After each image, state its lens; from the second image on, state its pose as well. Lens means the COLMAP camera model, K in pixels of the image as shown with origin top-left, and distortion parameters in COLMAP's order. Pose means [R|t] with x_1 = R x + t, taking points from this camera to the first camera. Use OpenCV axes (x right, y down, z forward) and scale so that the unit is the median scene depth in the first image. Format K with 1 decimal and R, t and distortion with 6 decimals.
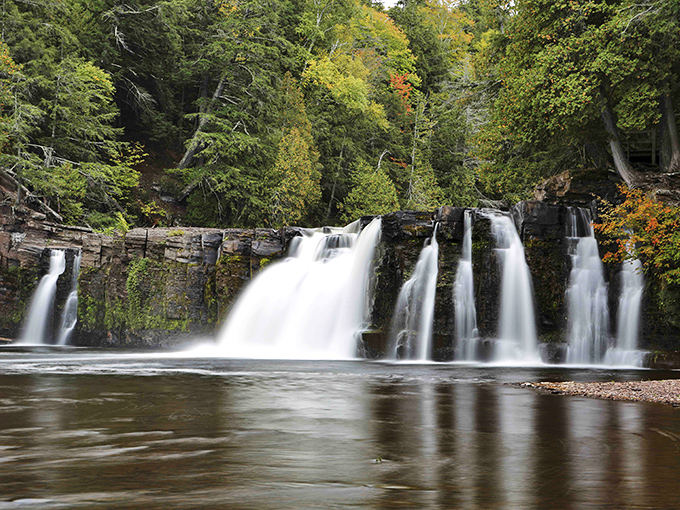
lens RADIAL K [[1373.0, 0, 340.0], [0, 1373.0, 255.0], [0, 0, 1]] dist [0.187020, -0.213892]
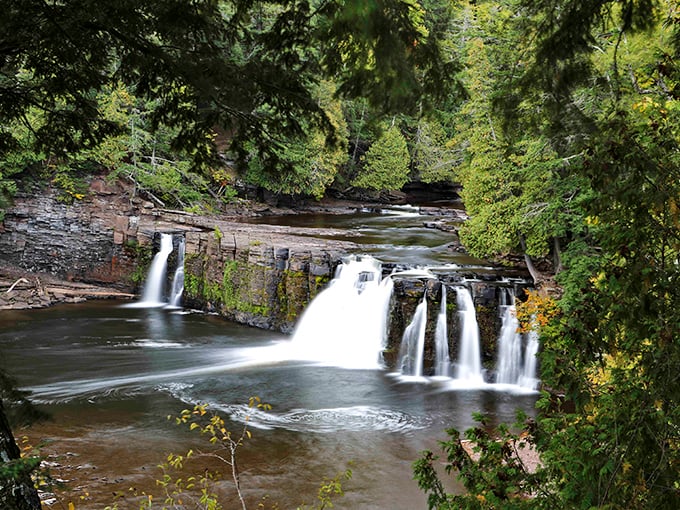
lens RADIAL K [[1373.0, 0, 340.0], [0, 1373.0, 255.0], [0, 0, 1]] dist [0.187020, -0.213892]
pose [[0.999911, -0.005924, -0.011968, -0.015464], [0.007530, 0.990272, 0.138940, -0.304941], [0.011028, -0.139017, 0.990229, -0.681549]]
